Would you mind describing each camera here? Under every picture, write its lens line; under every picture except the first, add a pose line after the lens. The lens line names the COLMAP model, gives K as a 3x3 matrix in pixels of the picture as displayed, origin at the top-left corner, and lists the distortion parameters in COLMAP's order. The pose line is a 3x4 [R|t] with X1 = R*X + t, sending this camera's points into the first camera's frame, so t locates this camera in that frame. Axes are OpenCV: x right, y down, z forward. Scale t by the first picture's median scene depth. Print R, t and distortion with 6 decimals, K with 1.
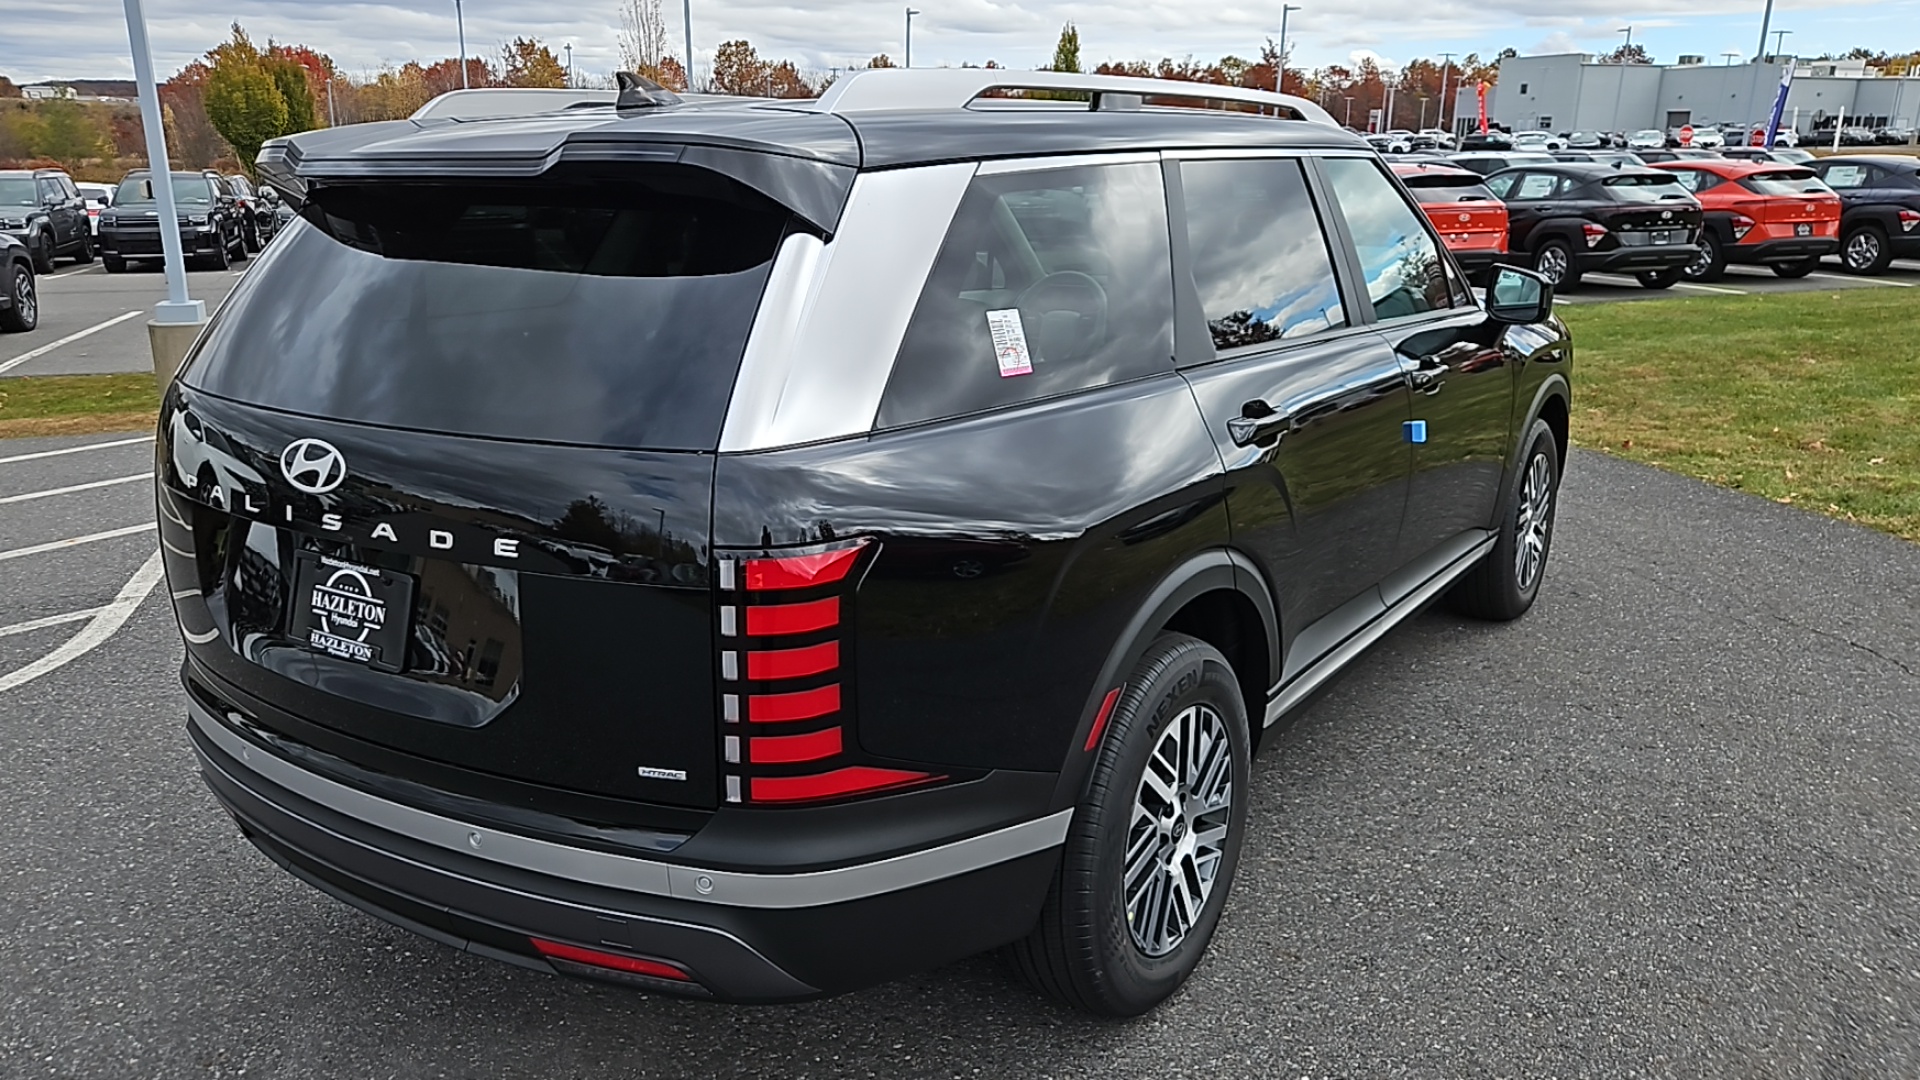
lens RADIAL K [[1457.9, 0, 948.1], [0, 1457.9, 543.0], [0, 0, 1]] dist [0.065447, -0.006428]
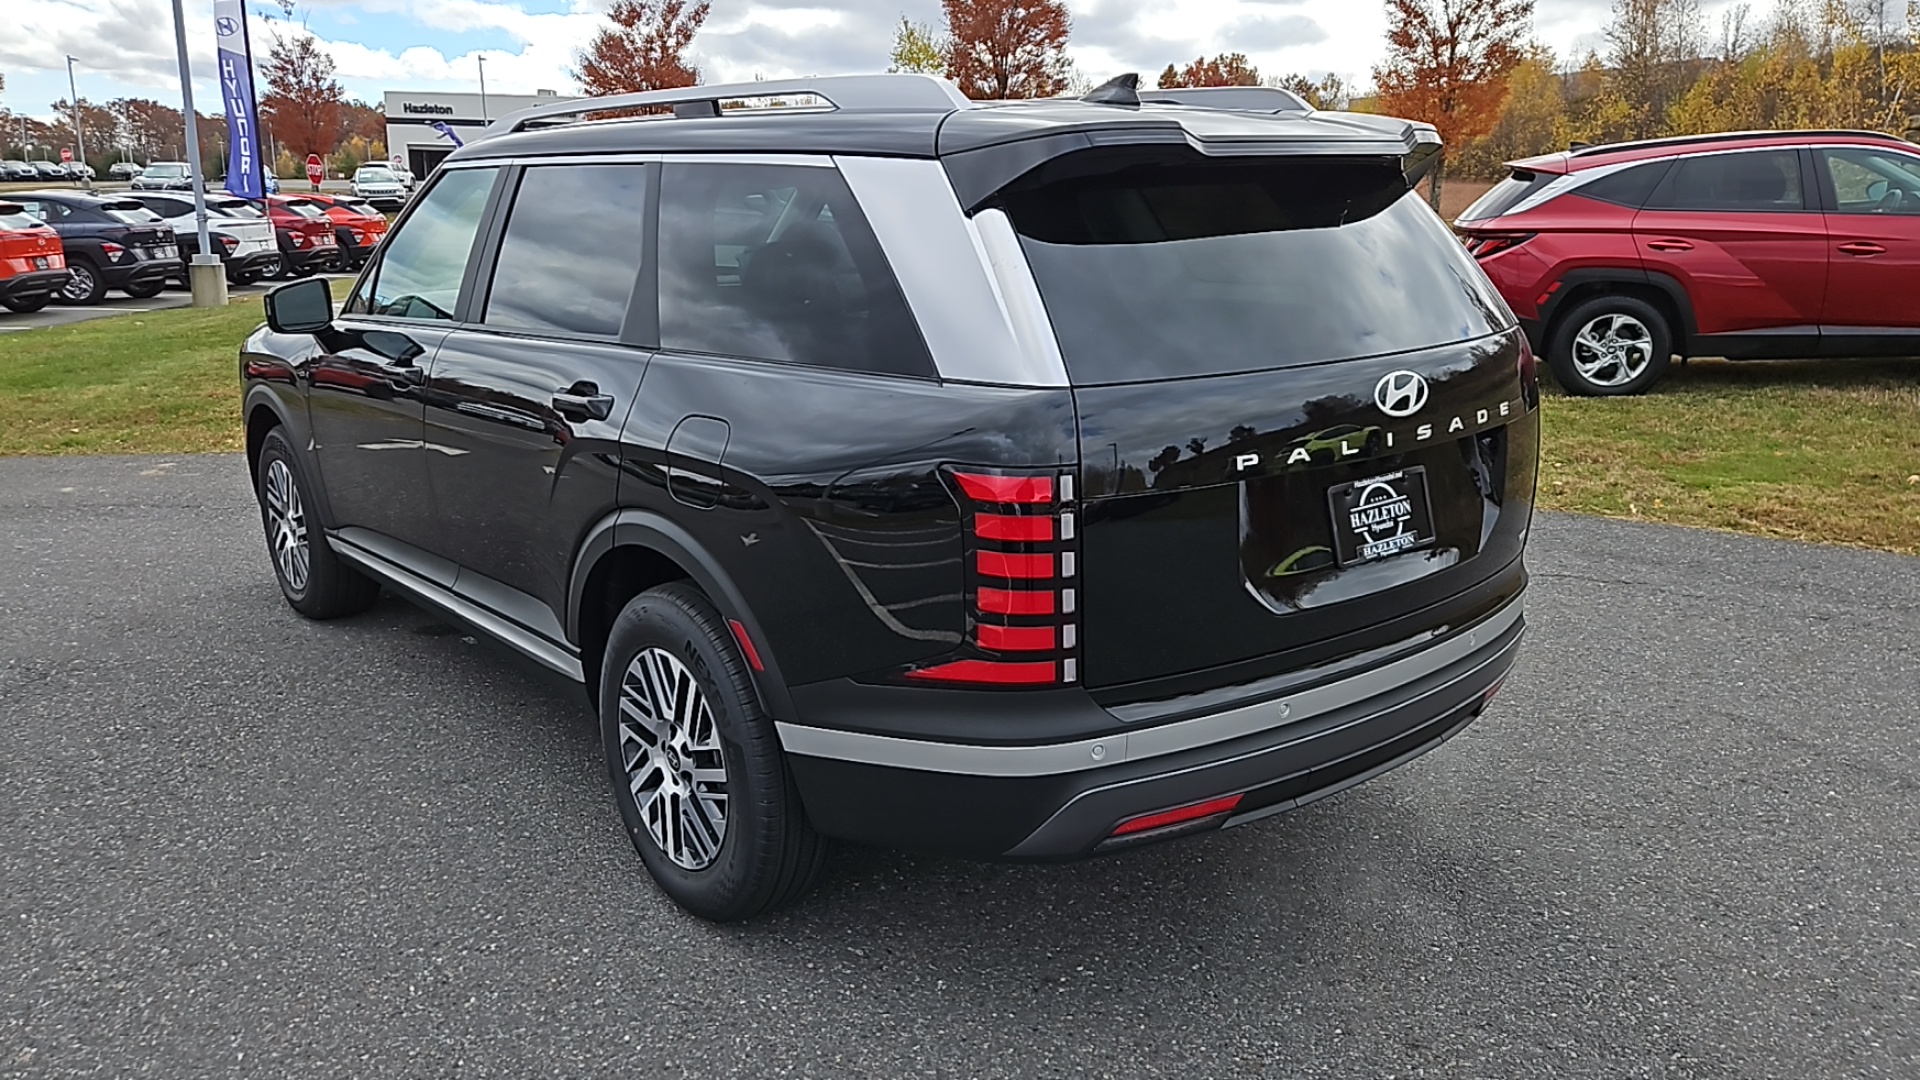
lens RADIAL K [[1457.9, 0, 948.1], [0, 1457.9, 543.0], [0, 0, 1]] dist [0.065447, -0.006428]
pose [[0.269763, -0.229412, 0.935199, -1.598926], [0.256302, 0.953277, 0.159915, -0.211508], [-0.928190, 0.196555, 0.315958, 0.942691]]
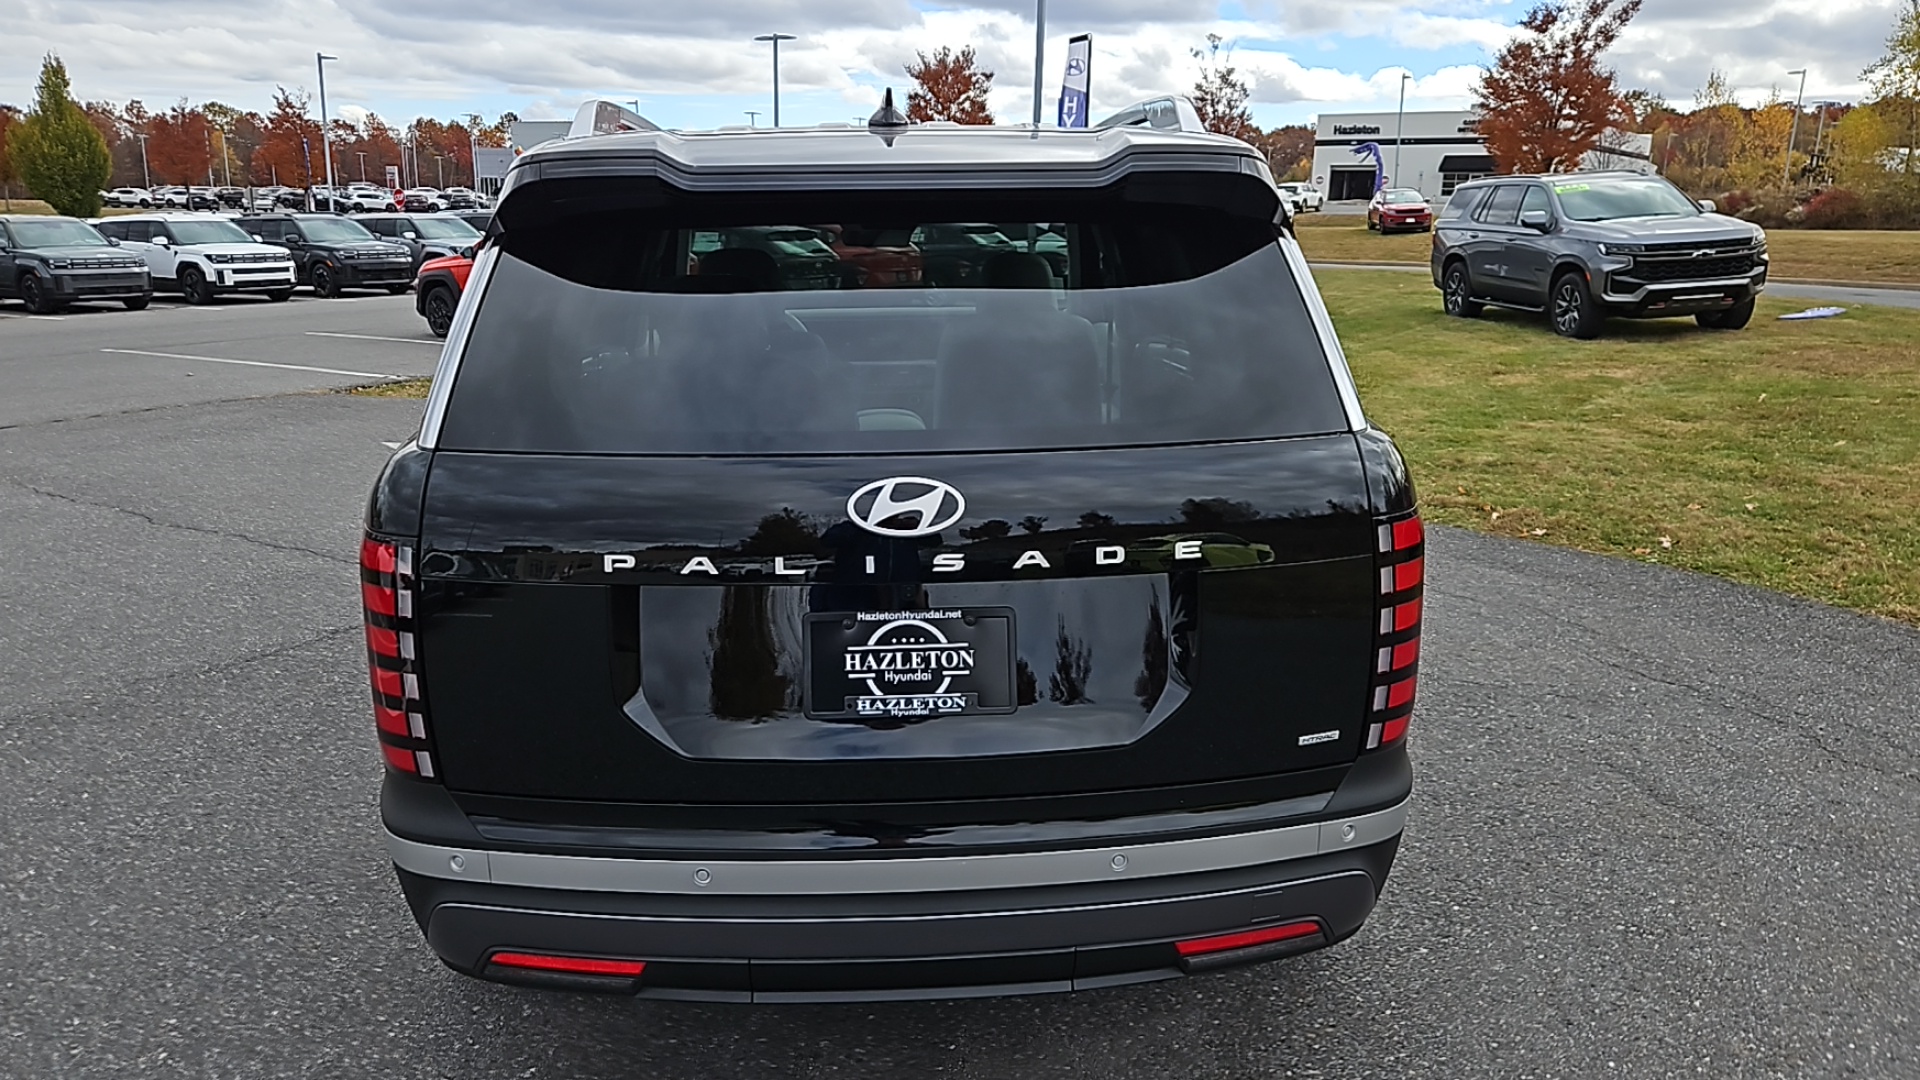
lens RADIAL K [[1457.9, 0, 948.1], [0, 1457.9, 543.0], [0, 0, 1]] dist [0.065447, -0.006428]
pose [[0.792111, -0.137416, 0.594707, -0.903104], [0.159813, 0.987030, 0.015209, -0.037873], [-0.589084, 0.082995, 0.803799, 0.251764]]
